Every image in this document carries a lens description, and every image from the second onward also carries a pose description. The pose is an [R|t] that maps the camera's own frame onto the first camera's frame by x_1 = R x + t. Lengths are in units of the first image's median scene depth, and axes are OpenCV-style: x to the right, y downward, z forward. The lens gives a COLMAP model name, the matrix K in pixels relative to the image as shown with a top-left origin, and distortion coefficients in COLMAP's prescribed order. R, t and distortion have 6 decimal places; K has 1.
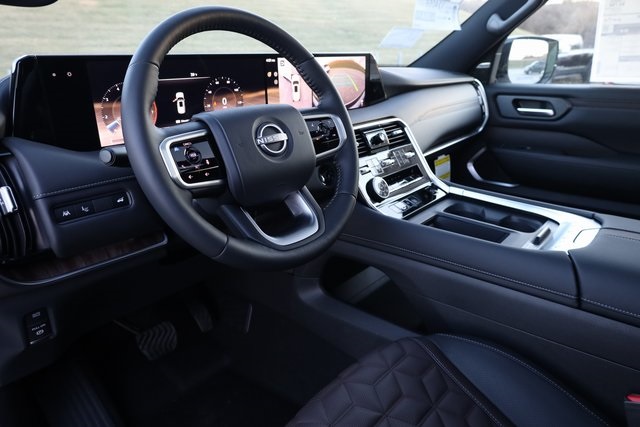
lens RADIAL K [[434.3, 0, 320.0], [0, 434.3, 213.5], [0, 0, 1]] dist [0.004859, 0.002426]
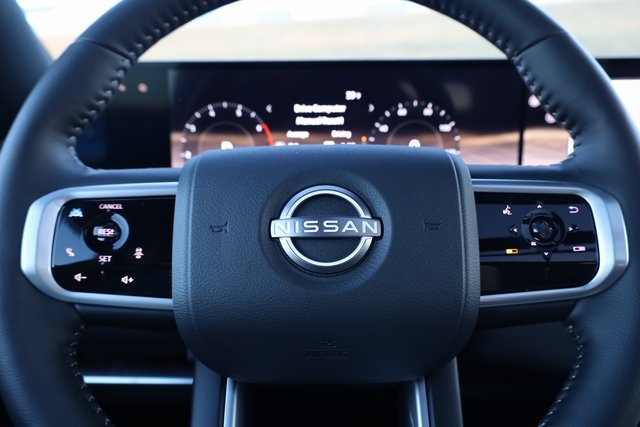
lens RADIAL K [[505.8, 0, 320.0], [0, 505.8, 213.5], [0, 0, 1]] dist [-0.007860, -0.003537]
pose [[0.669444, 0.137228, -0.730078, 0.186435], [-0.255627, 0.965324, -0.052952, -0.144137], [0.697495, 0.222076, 0.681309, 0.627966]]
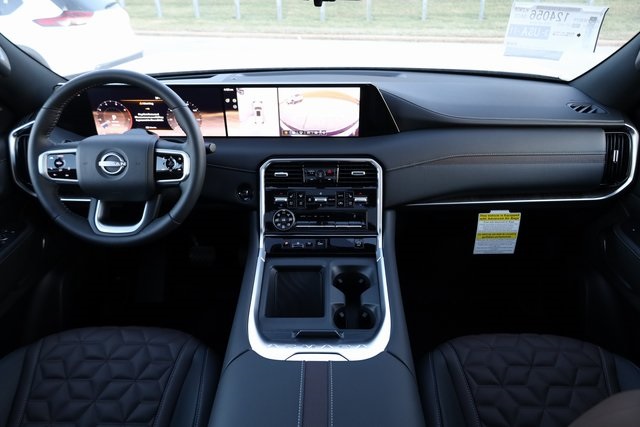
lens RADIAL K [[434.3, 0, 320.0], [0, 434.3, 213.5], [0, 0, 1]] dist [0.004859, 0.002426]
pose [[0.641013, 0.378074, -0.667954, 1.283030], [-0.261296, 0.925775, 0.273248, -0.551558], [0.721683, -0.000622, 0.692223, 0.430951]]
